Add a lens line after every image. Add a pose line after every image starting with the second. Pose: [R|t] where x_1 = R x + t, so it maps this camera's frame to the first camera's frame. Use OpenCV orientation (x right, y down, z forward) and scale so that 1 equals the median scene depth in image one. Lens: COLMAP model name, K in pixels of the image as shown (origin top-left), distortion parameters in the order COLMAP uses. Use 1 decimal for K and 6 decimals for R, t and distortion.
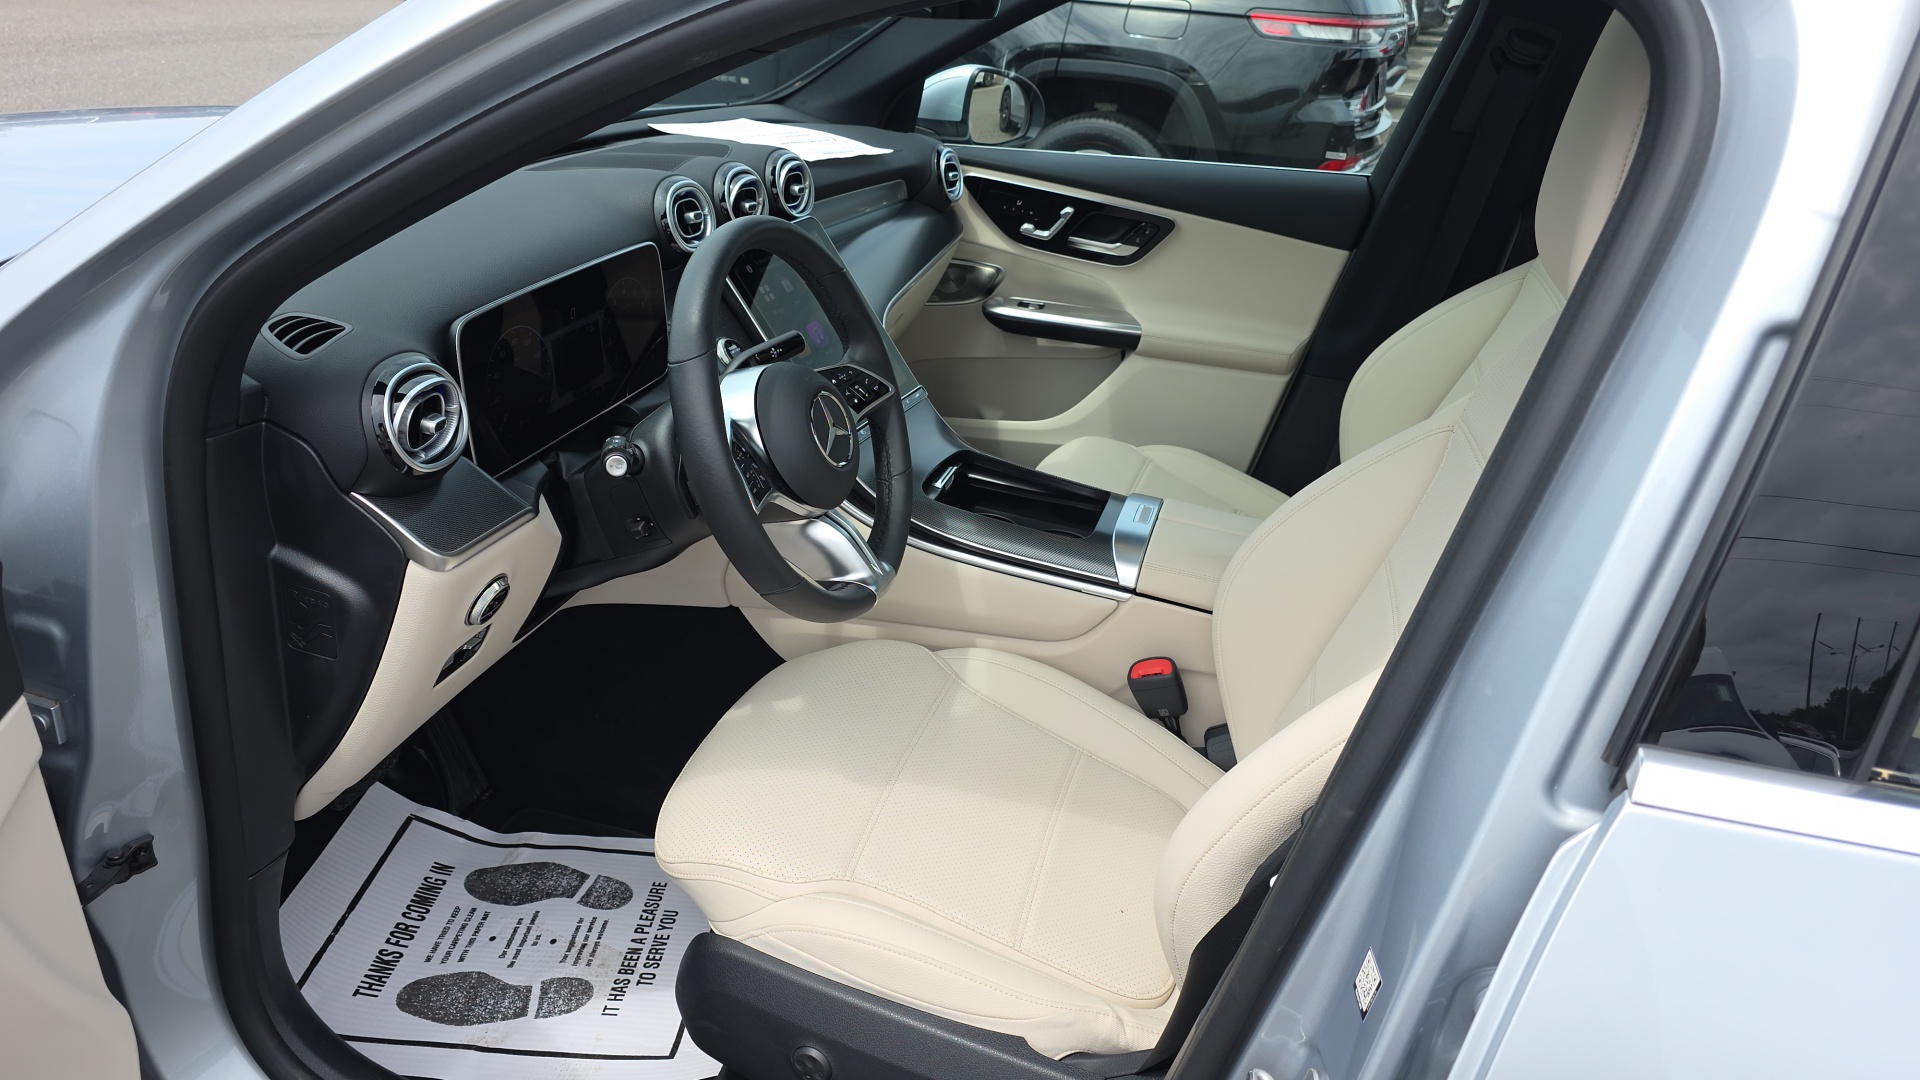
lens RADIAL K [[1226.0, 0, 957.4], [0, 1226.0, 581.3], [0, 0, 1]] dist [-0.002975, -0.000369]
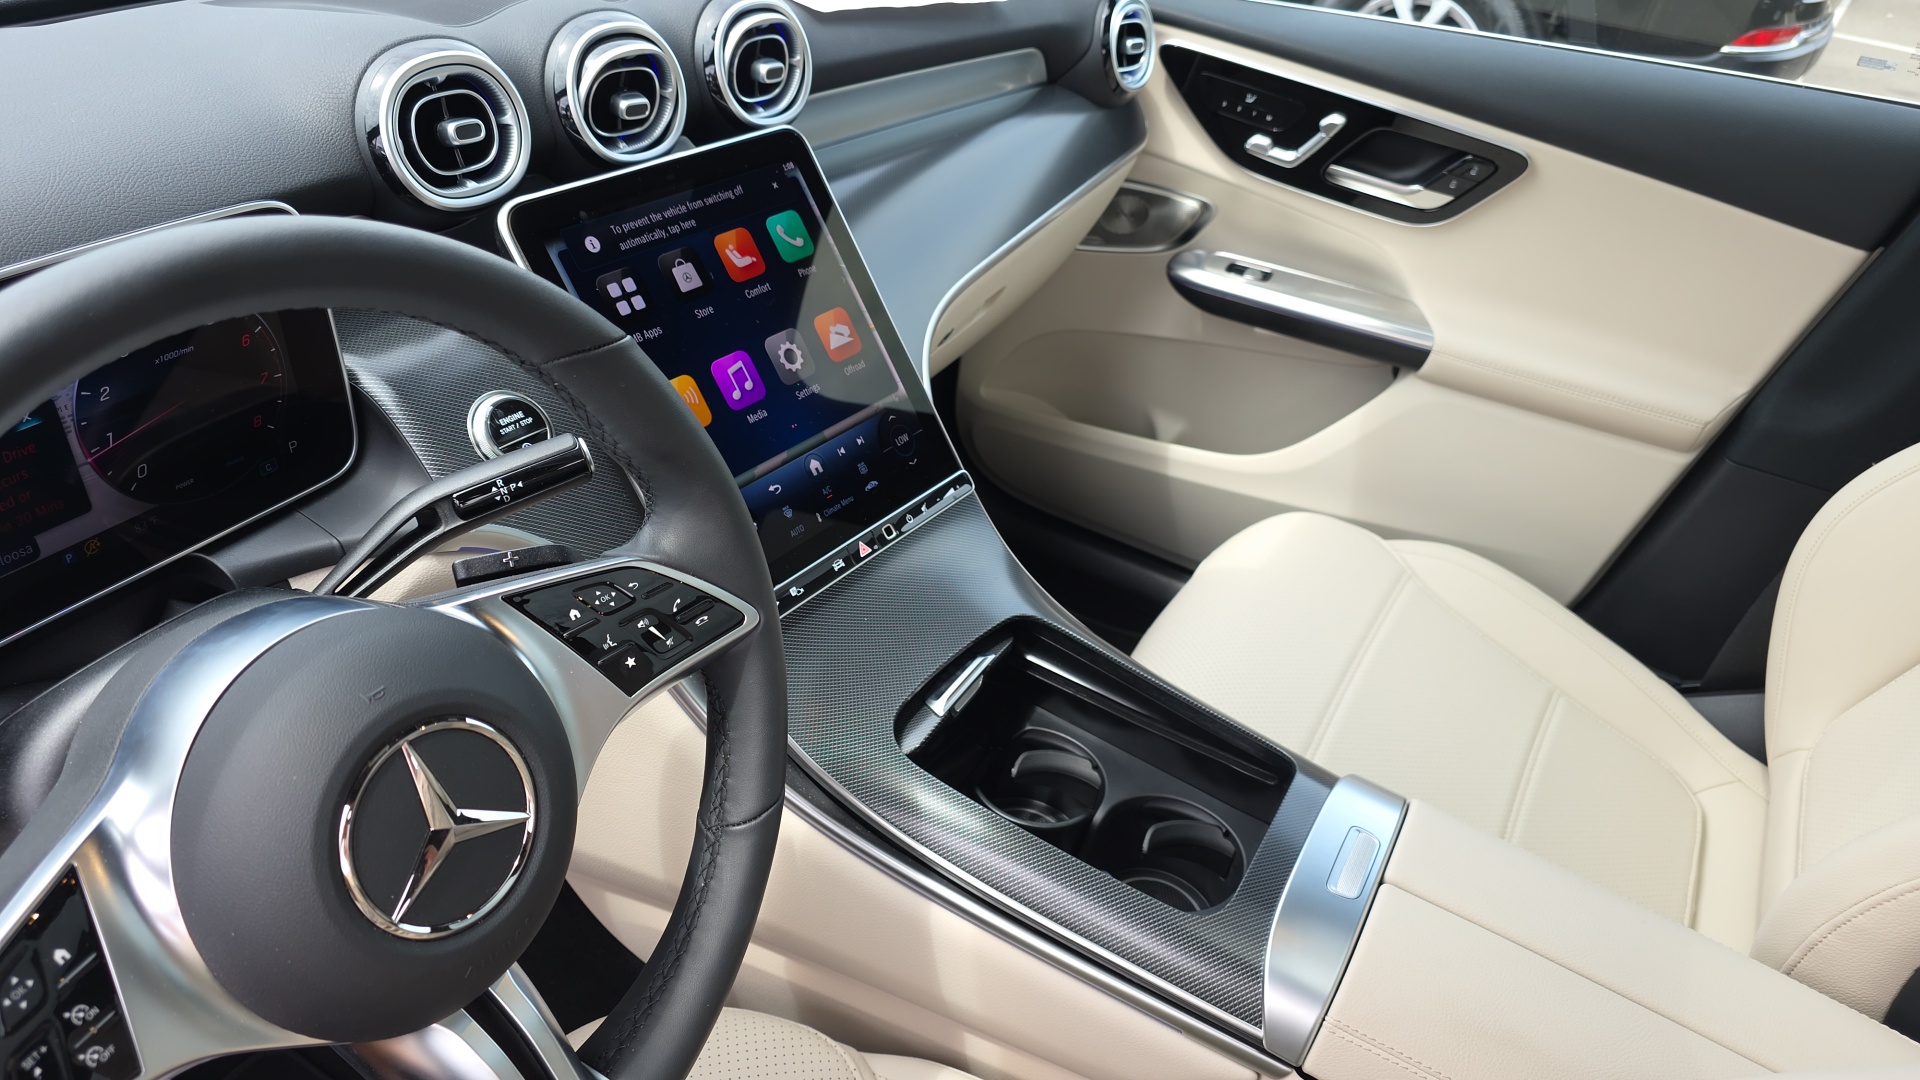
lens RADIAL K [[1288.6, 0, 938.6], [0, 1288.6, 547.9], [0, 0, 1]] dist [0.008567, -0.025096]
pose [[0.970592, 0.150651, -0.187764, 0.053583], [-0.132787, 0.985630, 0.104409, -0.143068], [0.200795, -0.076406, 0.976649, 0.357612]]
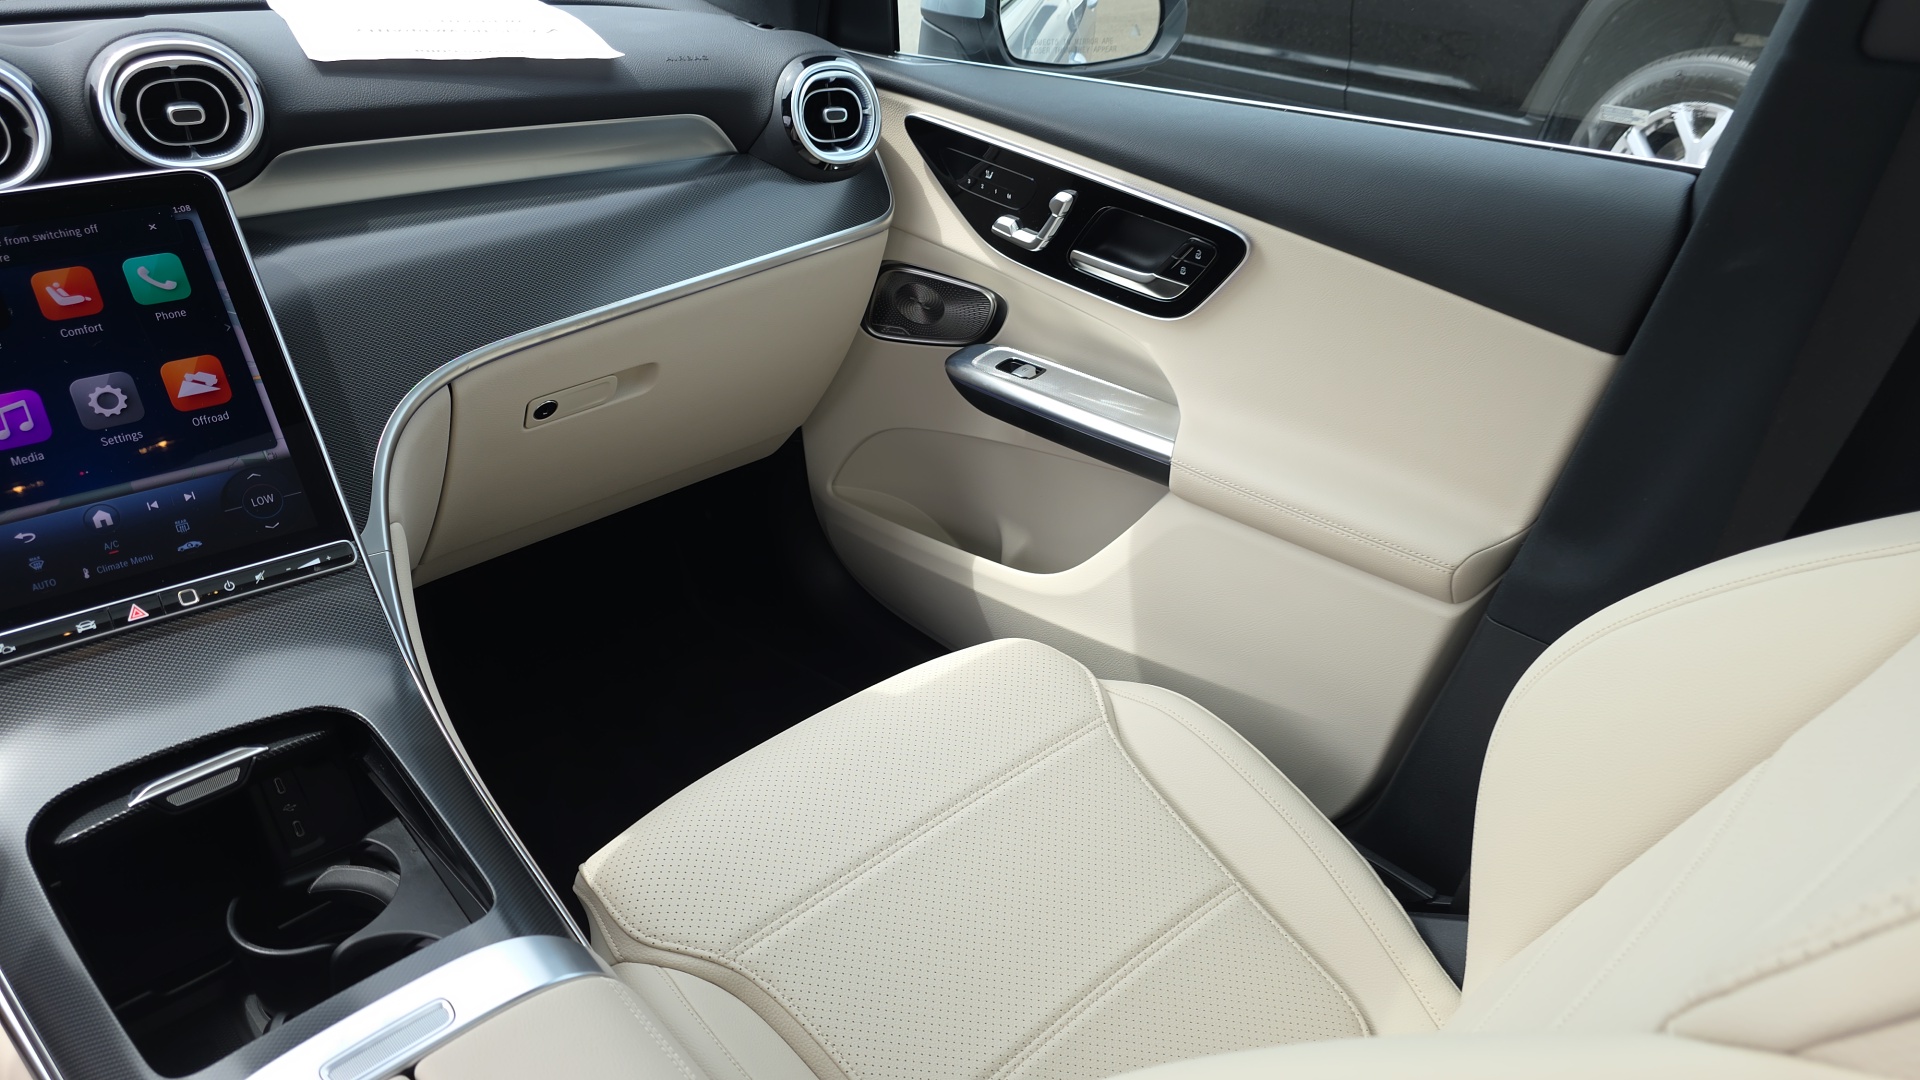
lens RADIAL K [[1307.0, 0, 1044.8], [0, 1307.0, 504.7], [0, 0, 1]] dist [0.041679, -0.058288]
pose [[0.894129, 0.190014, -0.405498, 0.325232], [-0.199346, 0.979734, 0.019537, -0.185269], [0.400993, 0.063366, 0.913887, 0.502347]]
